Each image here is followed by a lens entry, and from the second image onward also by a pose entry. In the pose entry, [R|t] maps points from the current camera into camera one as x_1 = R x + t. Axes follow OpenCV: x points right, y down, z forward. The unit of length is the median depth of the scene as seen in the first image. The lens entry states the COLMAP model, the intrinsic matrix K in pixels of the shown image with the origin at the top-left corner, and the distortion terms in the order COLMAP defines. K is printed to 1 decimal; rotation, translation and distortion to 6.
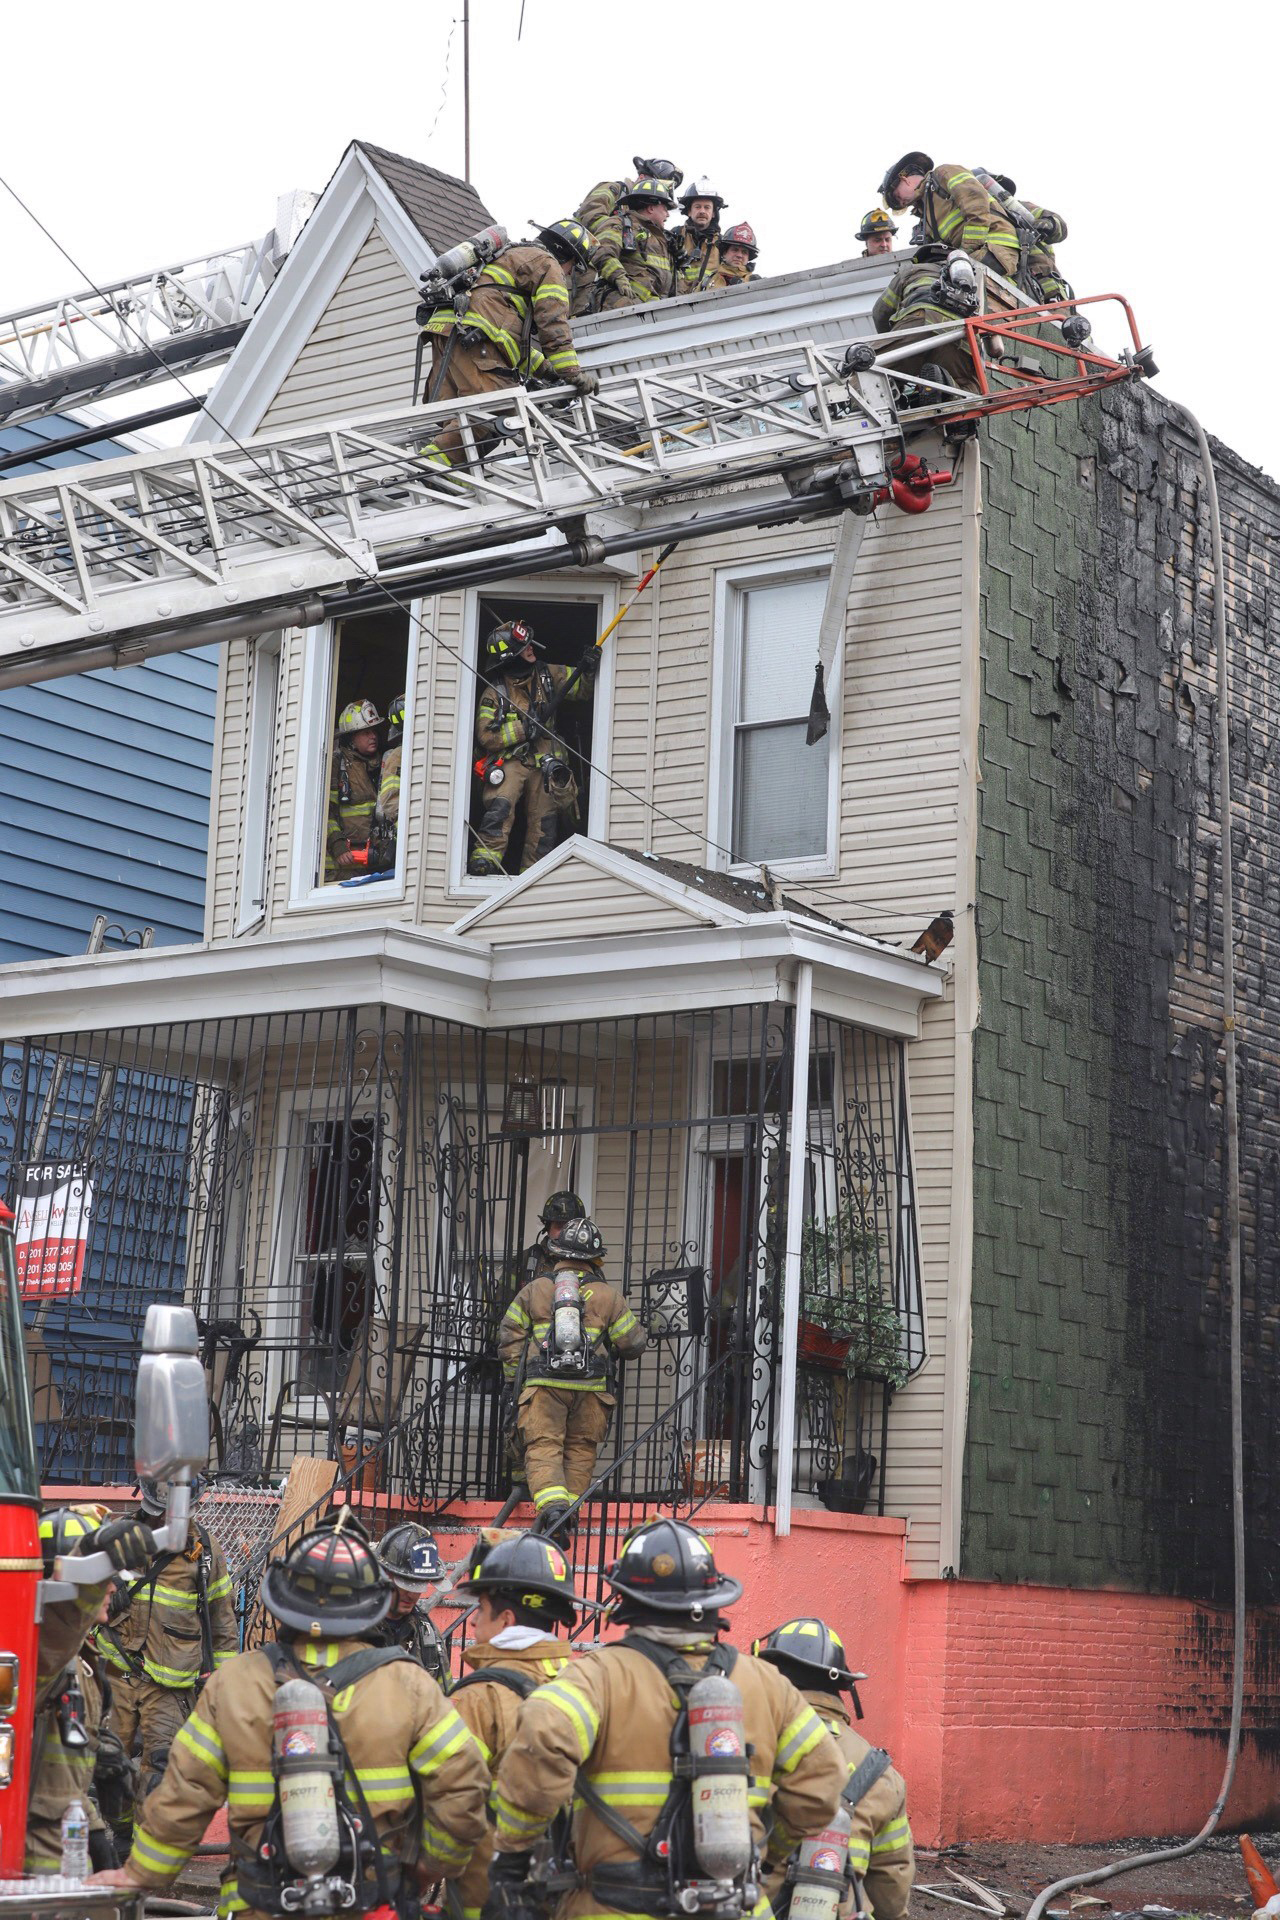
lens RADIAL K [[4018.1, 0, 718.6], [0, 4018.1, 1050.6], [0, 0, 1]] dist [-0.376930, 0.000000]
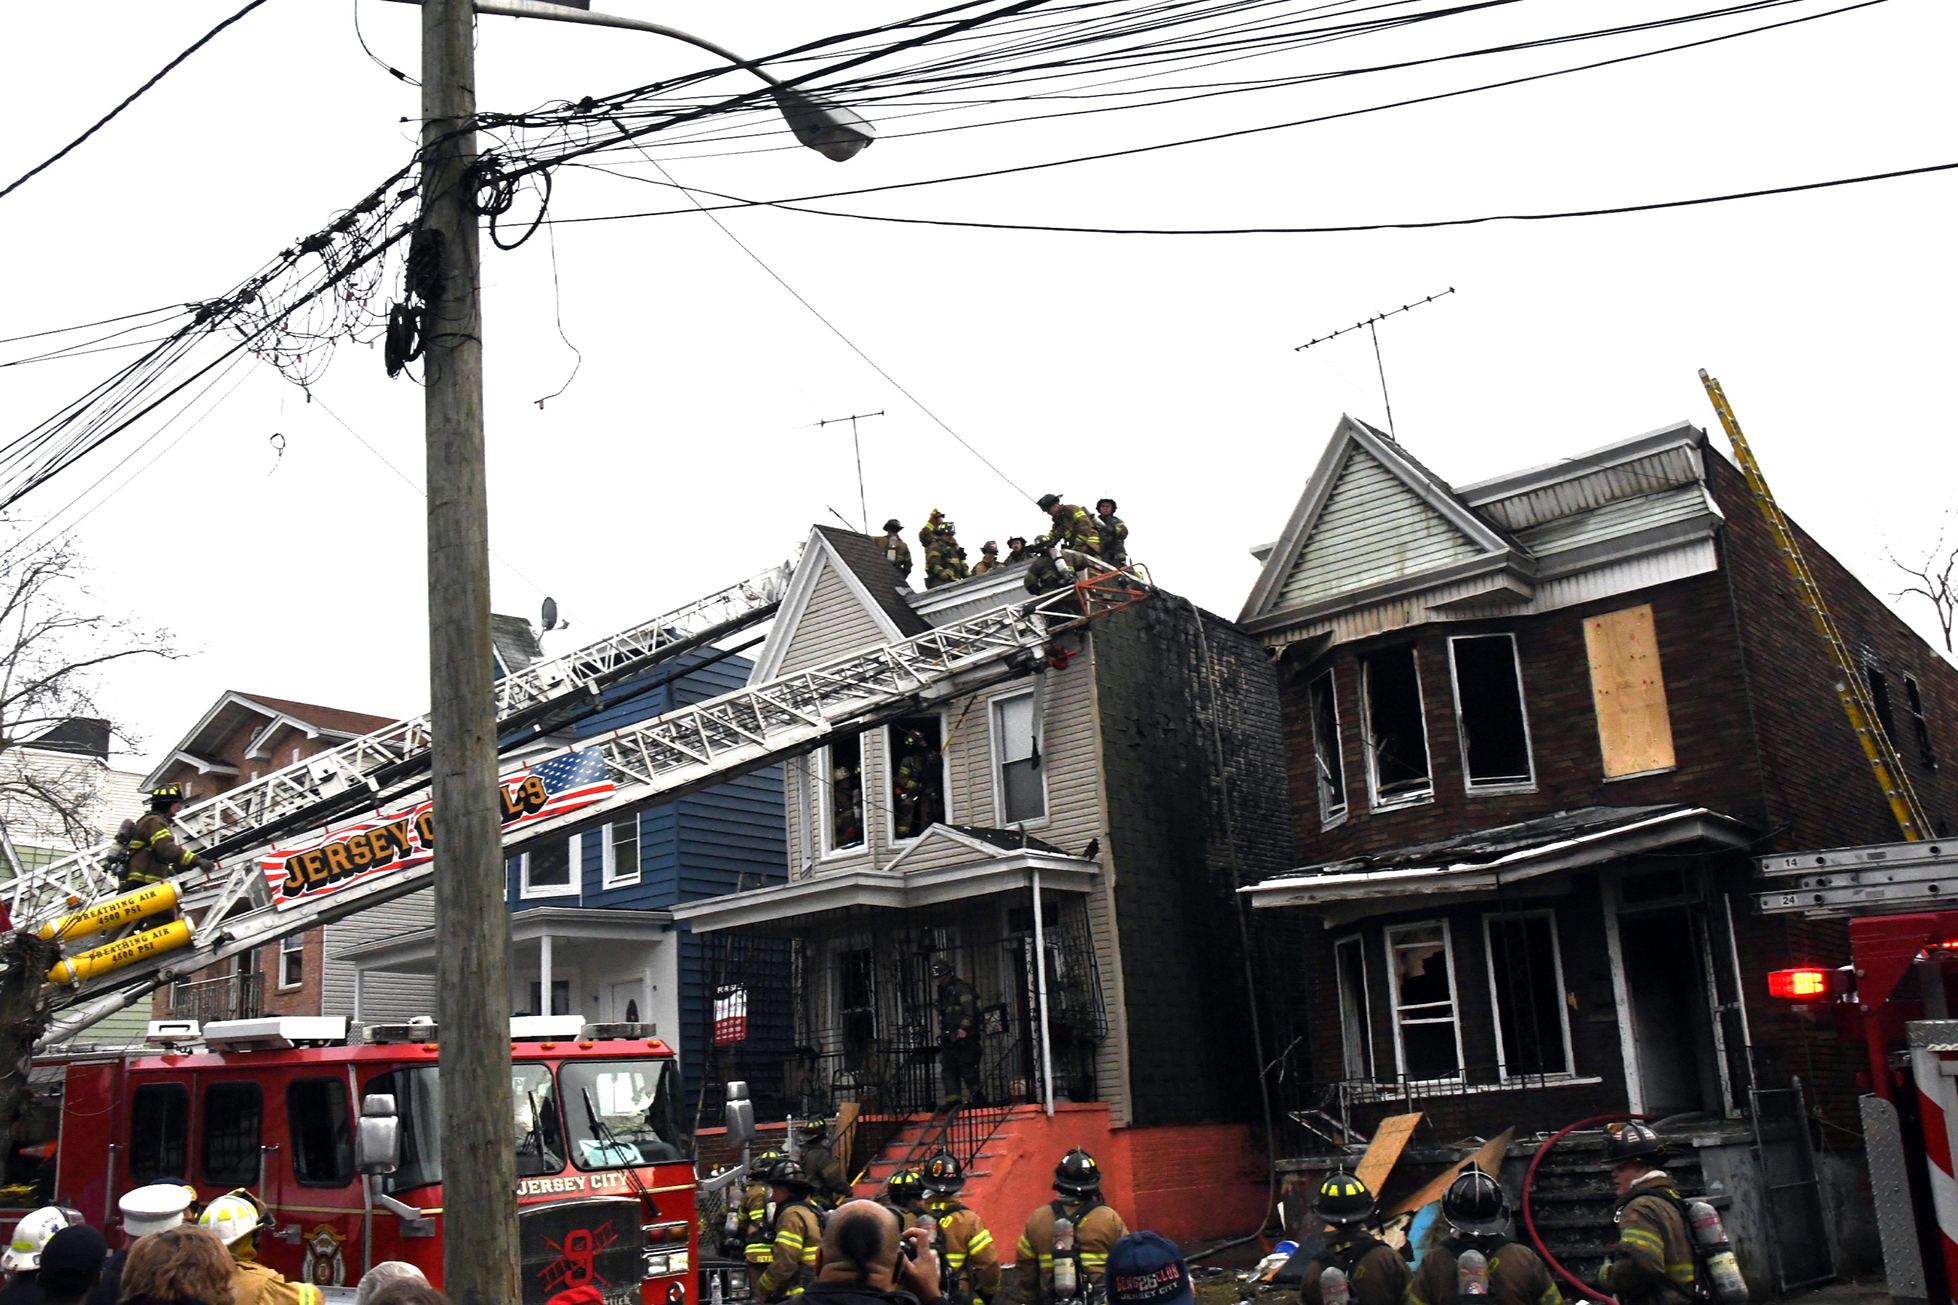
lens RADIAL K [[1943.5, 0, 970.8], [0, 1943.5, 675.9], [0, 0, 1]] dist [-0.049420, 0.000000]
pose [[0.992328, -0.112291, -0.051720, 0.051827], [0.107190, 0.989913, -0.092637, -0.029927], [0.061600, 0.086382, 0.994356, -0.133553]]
